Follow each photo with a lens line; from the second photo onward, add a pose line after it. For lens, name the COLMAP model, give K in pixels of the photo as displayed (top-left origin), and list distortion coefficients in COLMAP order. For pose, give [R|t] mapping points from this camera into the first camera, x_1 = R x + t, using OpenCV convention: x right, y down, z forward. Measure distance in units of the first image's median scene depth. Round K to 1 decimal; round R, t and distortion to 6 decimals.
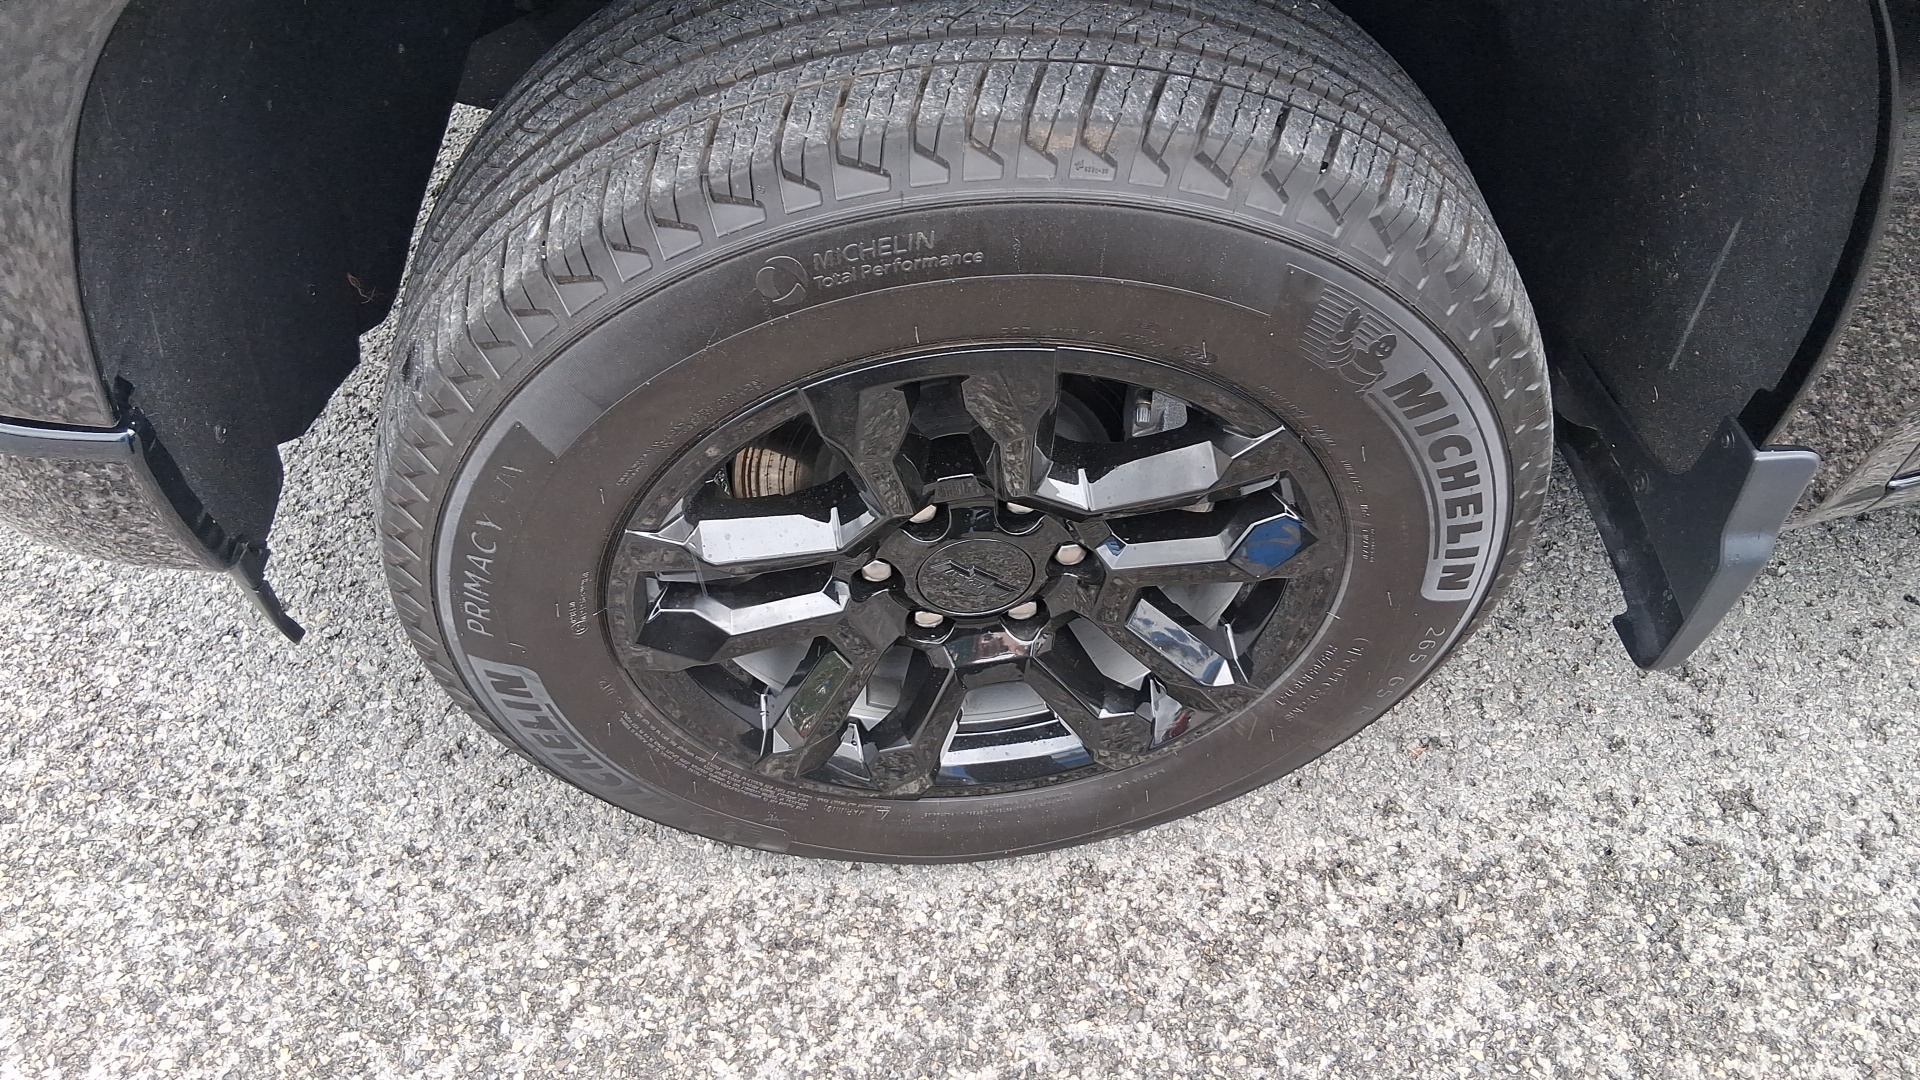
lens RADIAL K [[1421.0, 0, 960.0], [0, 1421.0, 540.0], [0, 0, 1]] dist [0.082040, -0.130116]
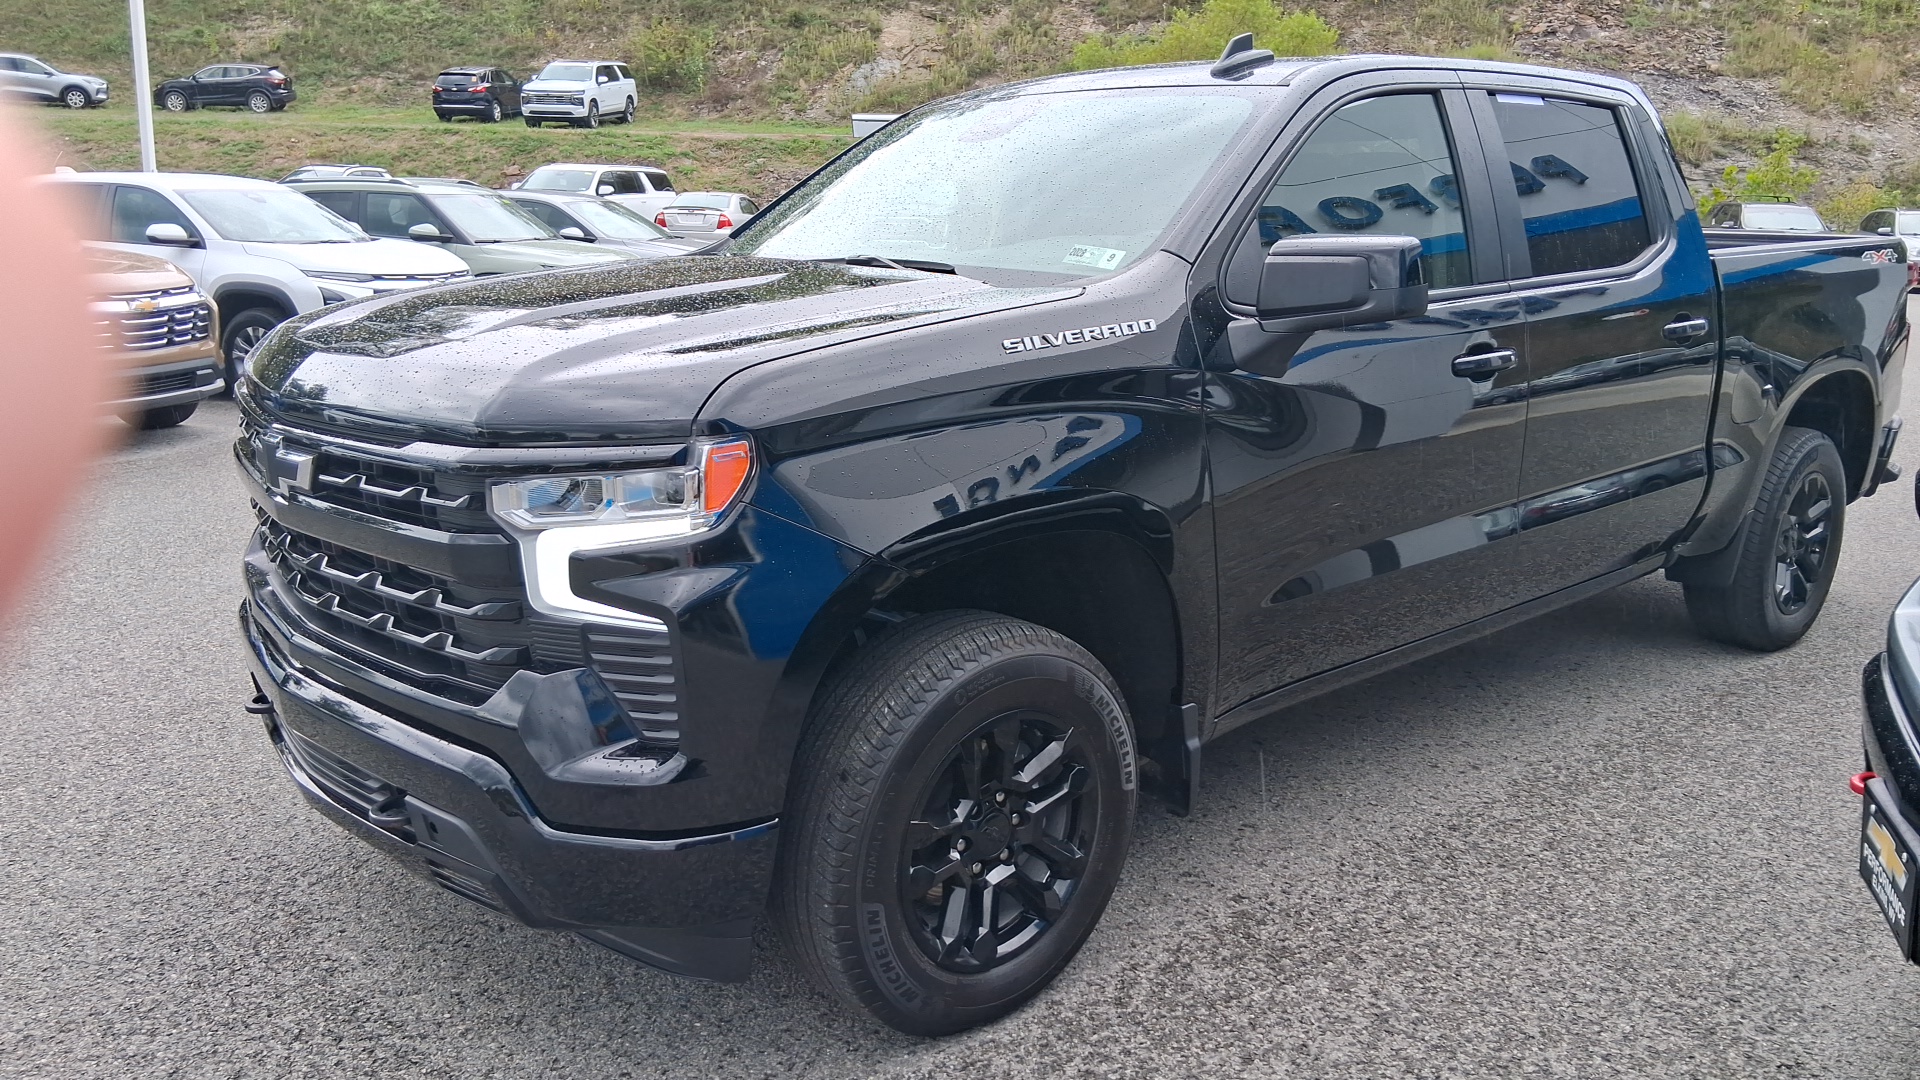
lens RADIAL K [[1449.6, 0, 960.0], [0, 1449.6, 540.0], [0, 0, 1]] dist [0.090089, -0.152559]
pose [[0.802867, -0.184373, 0.566931, -1.185146], [0.480737, 0.762617, -0.432789, 0.603969], [-0.352557, 0.620017, 0.700916, -0.977370]]
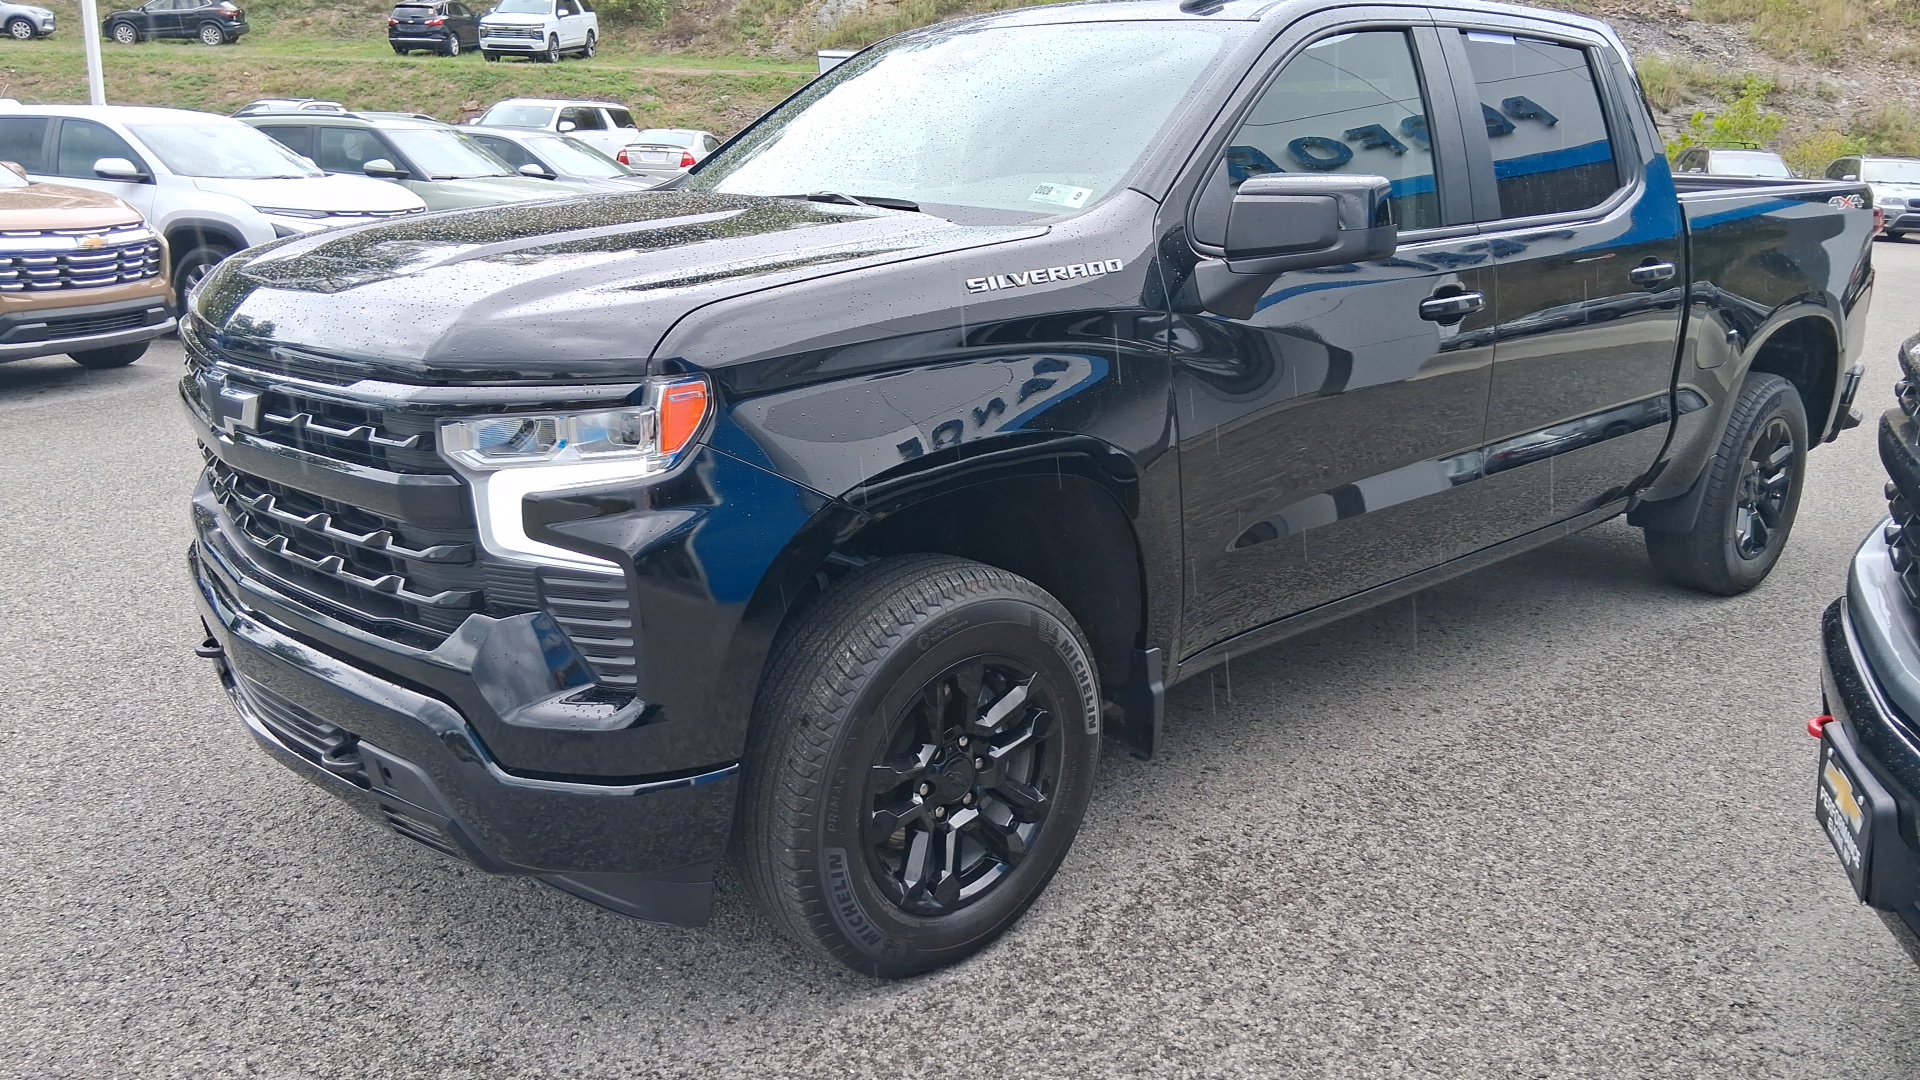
lens RADIAL K [[1449.6, 0, 960.0], [0, 1449.6, 540.0], [0, 0, 1]] dist [0.090089, -0.152559]
pose [[0.790672, -0.204309, 0.577145, -1.167244], [0.488204, 0.779249, -0.392973, 0.599408], [-0.369452, 0.592477, 0.715875, -0.962095]]
